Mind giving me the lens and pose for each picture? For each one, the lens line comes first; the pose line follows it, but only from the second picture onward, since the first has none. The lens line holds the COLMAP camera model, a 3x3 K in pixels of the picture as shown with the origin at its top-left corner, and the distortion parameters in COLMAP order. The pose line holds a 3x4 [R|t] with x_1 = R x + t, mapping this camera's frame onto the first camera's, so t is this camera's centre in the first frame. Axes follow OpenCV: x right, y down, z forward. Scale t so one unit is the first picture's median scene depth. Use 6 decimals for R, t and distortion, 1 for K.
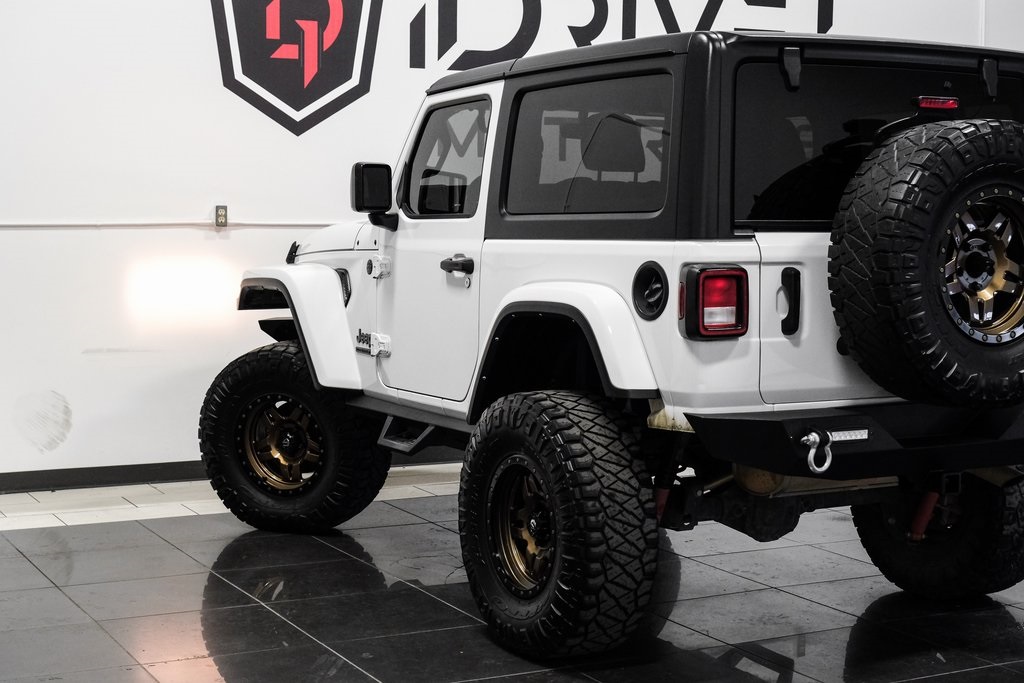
lens RADIAL K [[1687.1, 0, 511.5], [0, 1687.1, 367.3], [0, 0, 1]] dist [-0.061126, 0.000000]
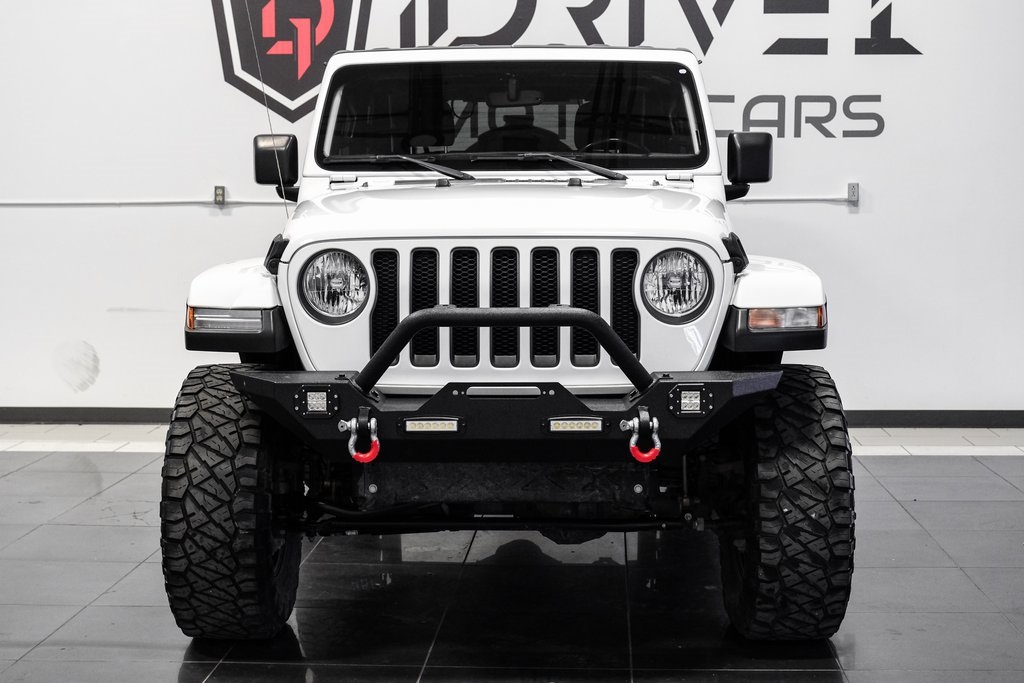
lens RADIAL K [[1440.5, 0, 513.7], [0, 1440.5, 342.0], [0, 0, 1]] dist [-0.011853, 0.000000]
pose [[0.879701, 0.043550, -0.473529, 0.466450], [-0.036712, 0.999045, 0.023679, -0.020538], [0.474108, -0.003446, 0.880460, 0.229991]]
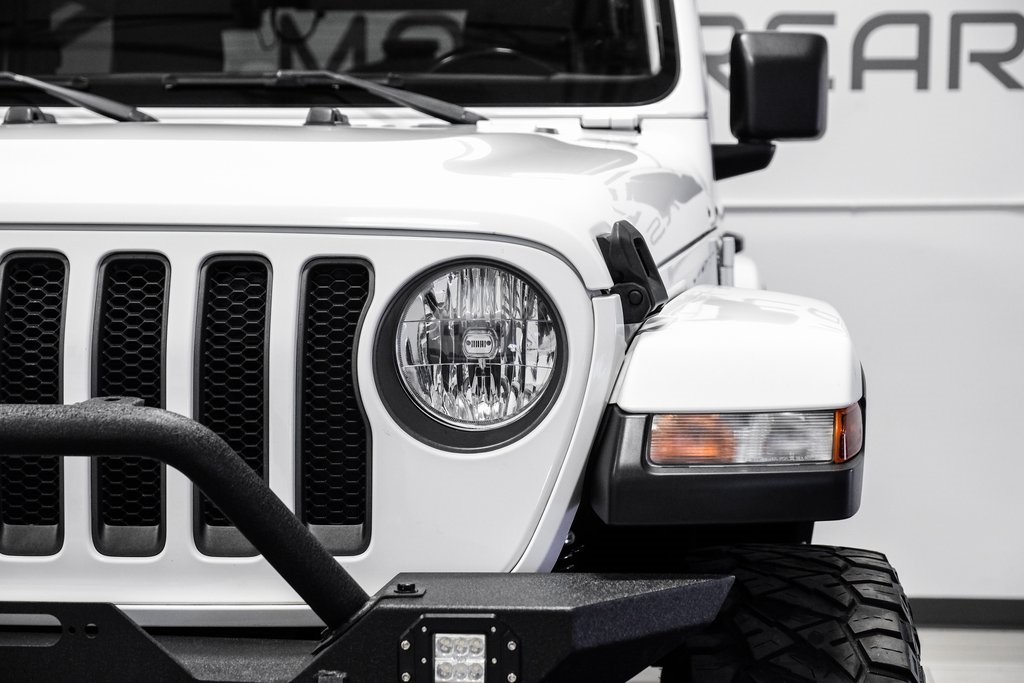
lens RADIAL K [[2094.7, 0, 510.2], [0, 2094.7, 348.4], [0, 0, 1]] dist [0.026039, 0.000000]
pose [[0.850455, 0.028100, -0.525297, 0.435635], [-0.046055, 0.998715, -0.021137, -0.024874], [0.524028, 0.042168, 0.850657, 0.443446]]
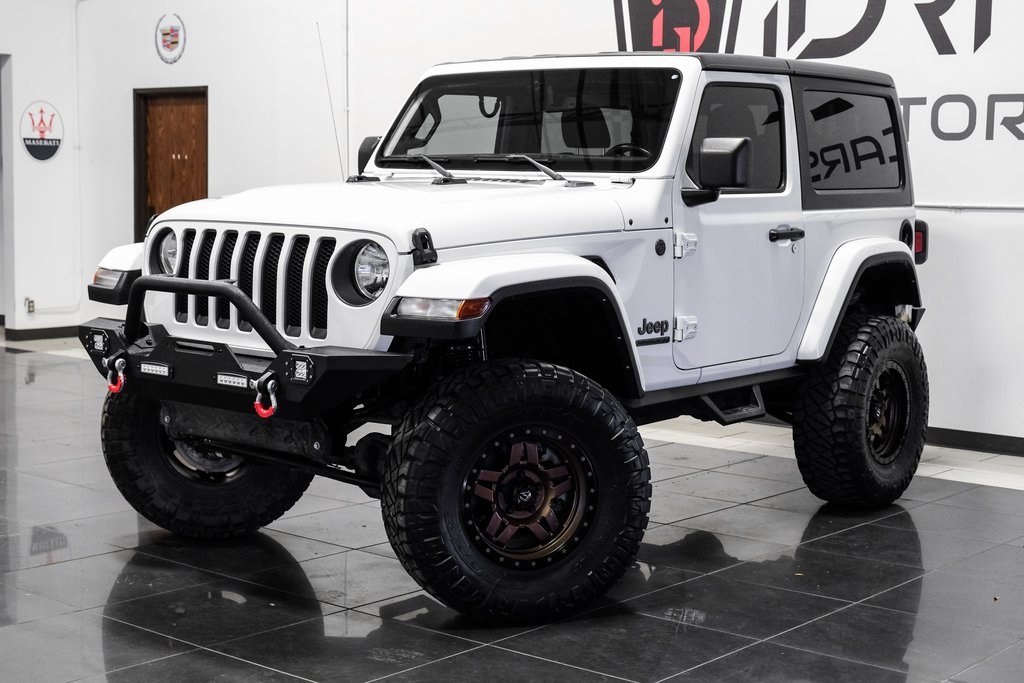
lens RADIAL K [[1564.2, 0, 549.0], [0, 1564.2, 327.0], [0, 0, 1]] dist [-0.059274, 0.000000]
pose [[0.384436, 0.084879, -0.919241, 0.857642], [-0.099433, 0.993778, 0.050178, -0.046083], [0.917781, 0.072113, 0.390484, 0.513972]]
